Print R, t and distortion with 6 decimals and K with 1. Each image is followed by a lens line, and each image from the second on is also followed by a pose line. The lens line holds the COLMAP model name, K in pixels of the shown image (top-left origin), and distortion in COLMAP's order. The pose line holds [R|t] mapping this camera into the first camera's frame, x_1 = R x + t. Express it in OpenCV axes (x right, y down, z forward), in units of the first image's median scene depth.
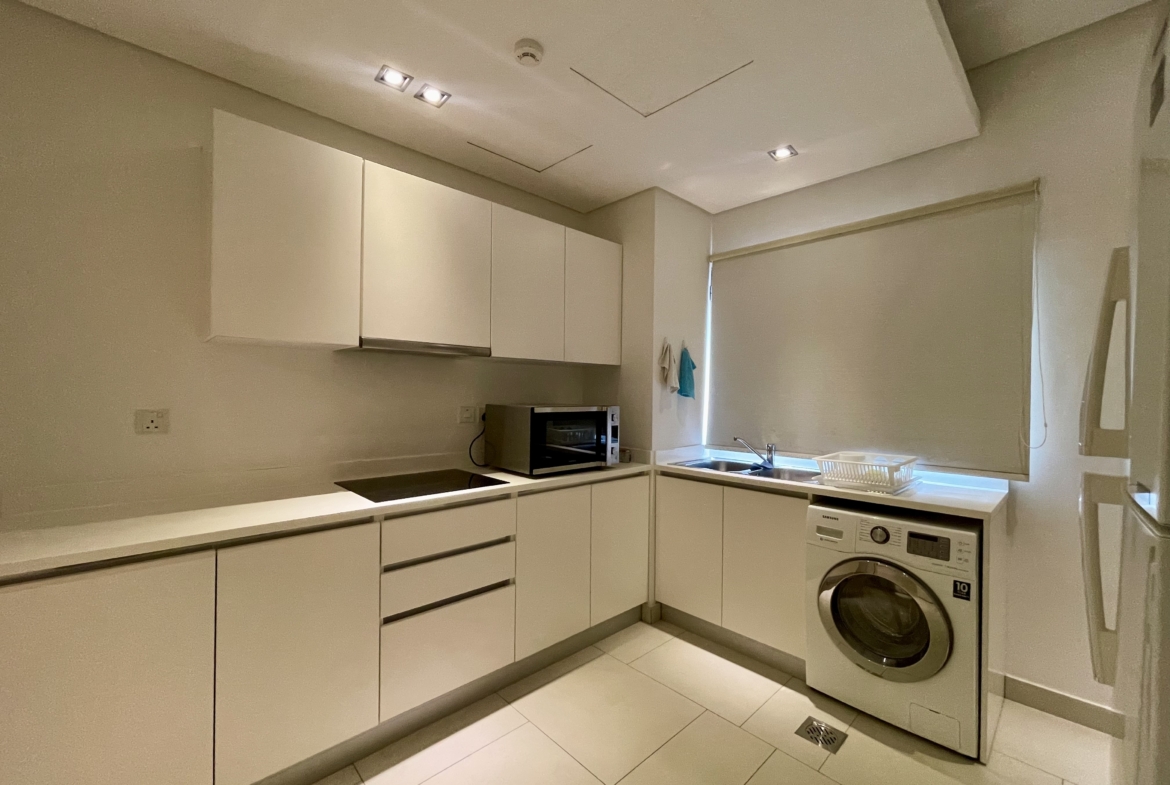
lens RADIAL K [[478.0, 0, 587.4], [0, 478.0, 395.8], [0, 0, 1]] dist [0.000826, 0.000394]
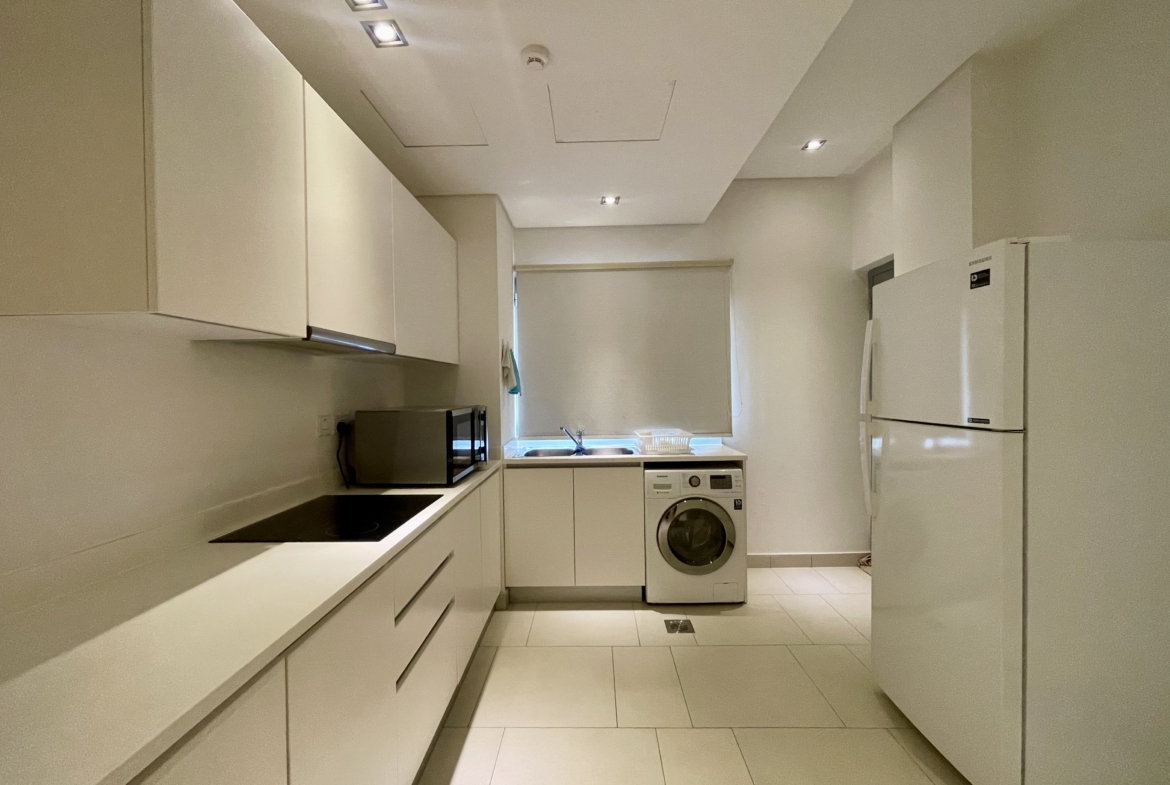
lens RADIAL K [[471.5, 0, 579.4], [0, 471.5, 395.1], [0, 0, 1]] dist [-0.007582, 0.000078]
pose [[0.708919, -0.033740, 0.704482, -0.596440], [0.028901, 0.999406, 0.018781, -0.015634], [-0.704697, 0.007046, 0.709473, 0.180667]]
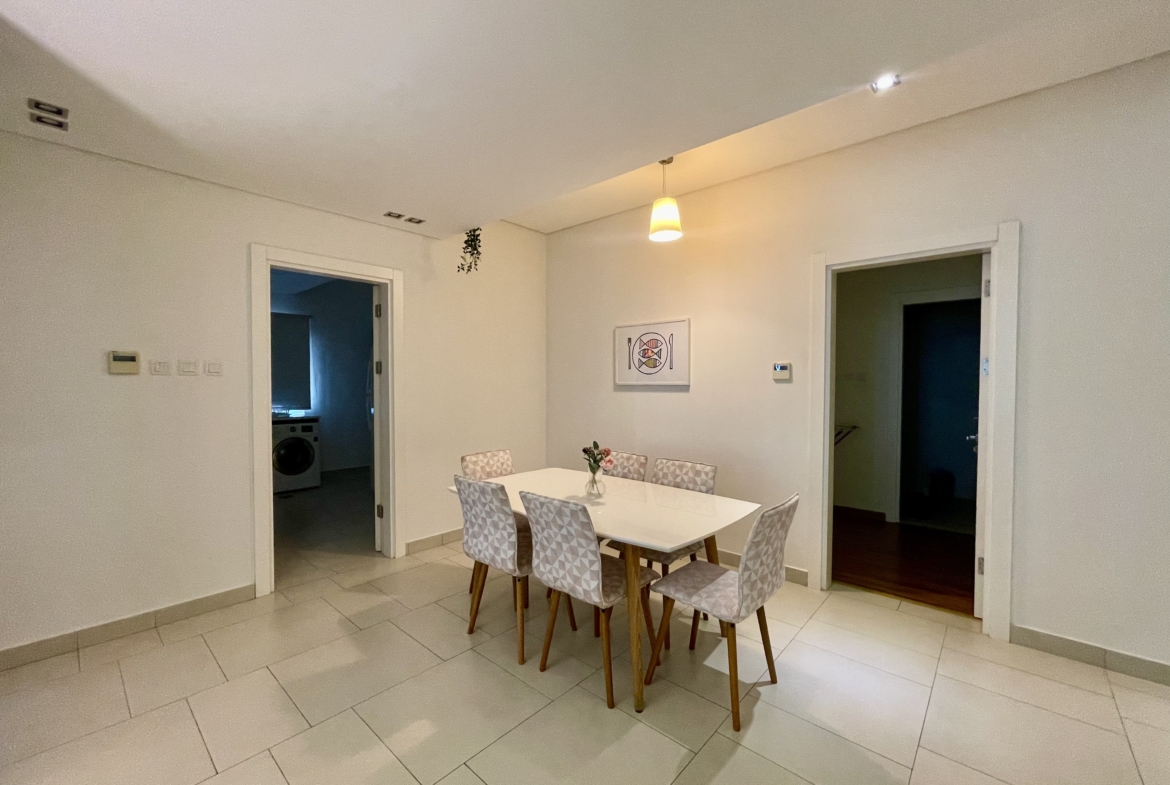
lens RADIAL K [[471.5, 0, 579.4], [0, 471.5, 395.1], [0, 0, 1]] dist [-0.007582, 0.000078]
pose [[-0.070238, -0.041999, 0.996646, -2.229714], [0.001655, 0.999107, 0.042219, -0.047680], [-0.997529, 0.004615, -0.070106, -0.553845]]
